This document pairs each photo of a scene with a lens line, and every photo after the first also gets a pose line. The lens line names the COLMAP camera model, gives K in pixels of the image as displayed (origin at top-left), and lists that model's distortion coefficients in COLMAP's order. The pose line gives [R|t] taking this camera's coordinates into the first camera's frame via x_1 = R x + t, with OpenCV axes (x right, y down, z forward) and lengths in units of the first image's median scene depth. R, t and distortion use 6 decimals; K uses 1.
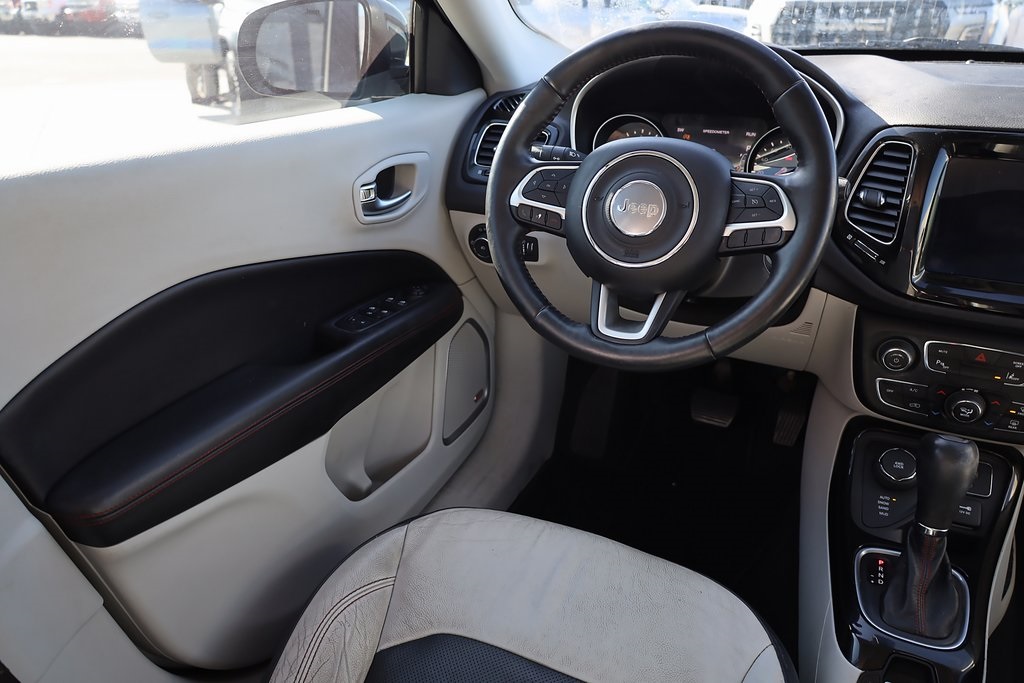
lens RADIAL K [[716.6, 0, 512.2], [0, 716.6, 342.7], [0, 0, 1]] dist [0.000375, -0.007380]
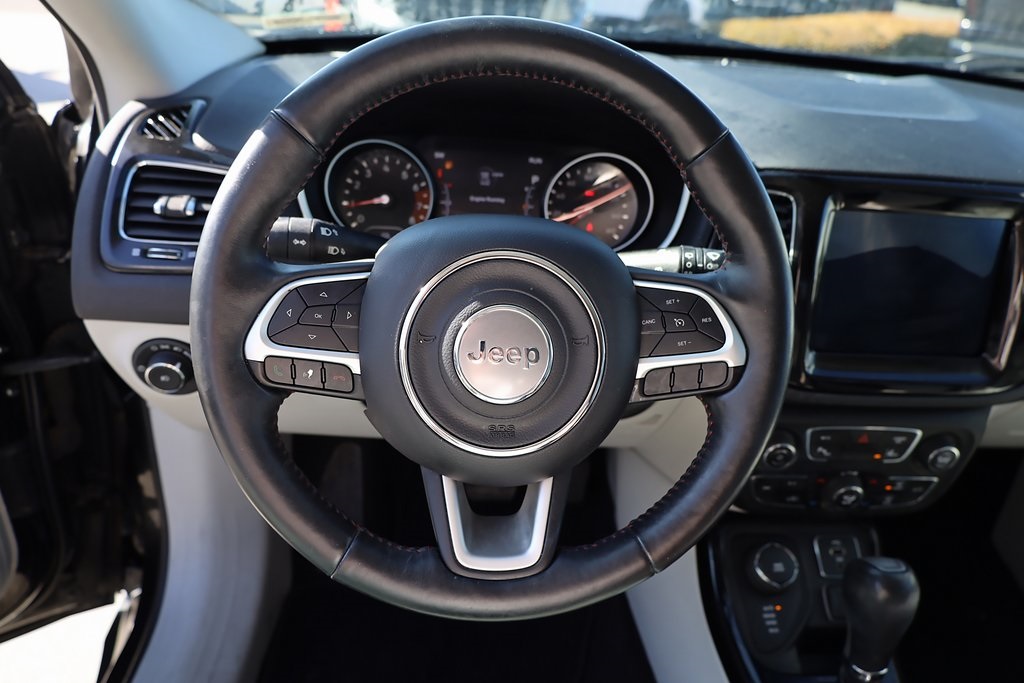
lens RADIAL K [[716.6, 0, 527.8], [0, 716.6, 340.4], [0, 0, 1]] dist [0.000375, -0.007380]
pose [[0.868845, -0.165274, 0.466683, -0.066781], [0.137029, 0.986087, 0.094106, -0.229710], [-0.475743, -0.017815, 0.879404, 0.449129]]
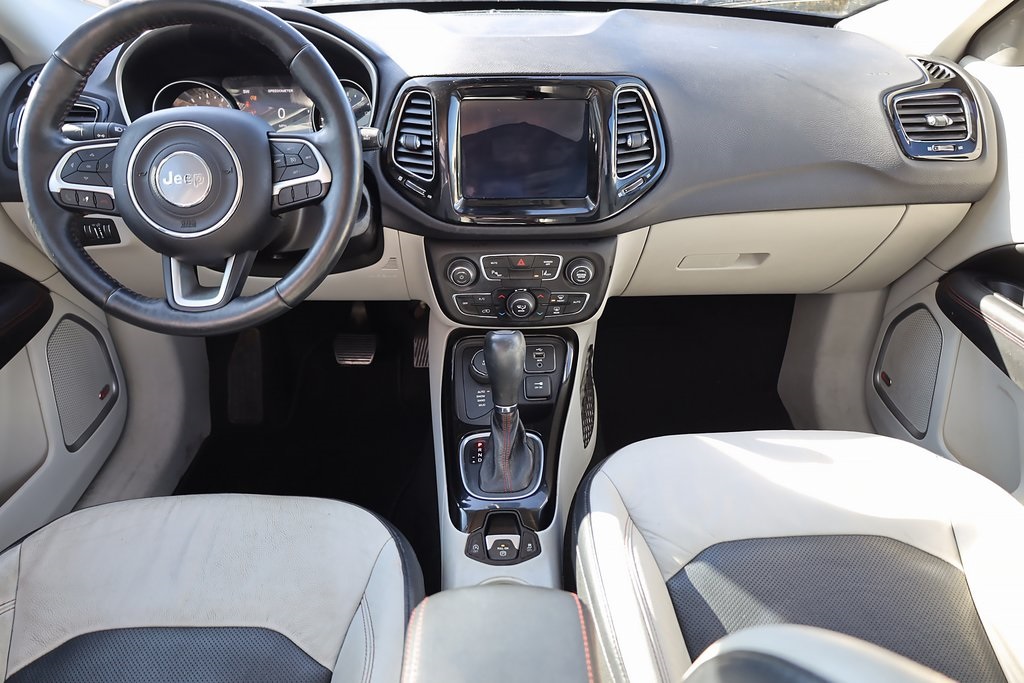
lens RADIAL K [[716.6, 0, 518.8], [0, 716.6, 343.5], [0, 0, 1]] dist [0.000375, -0.007380]
pose [[0.893440, -0.220011, 0.391613, 0.138474], [0.191685, 0.975209, 0.110561, 0.019556], [-0.406229, -0.023714, 0.913463, -0.129536]]
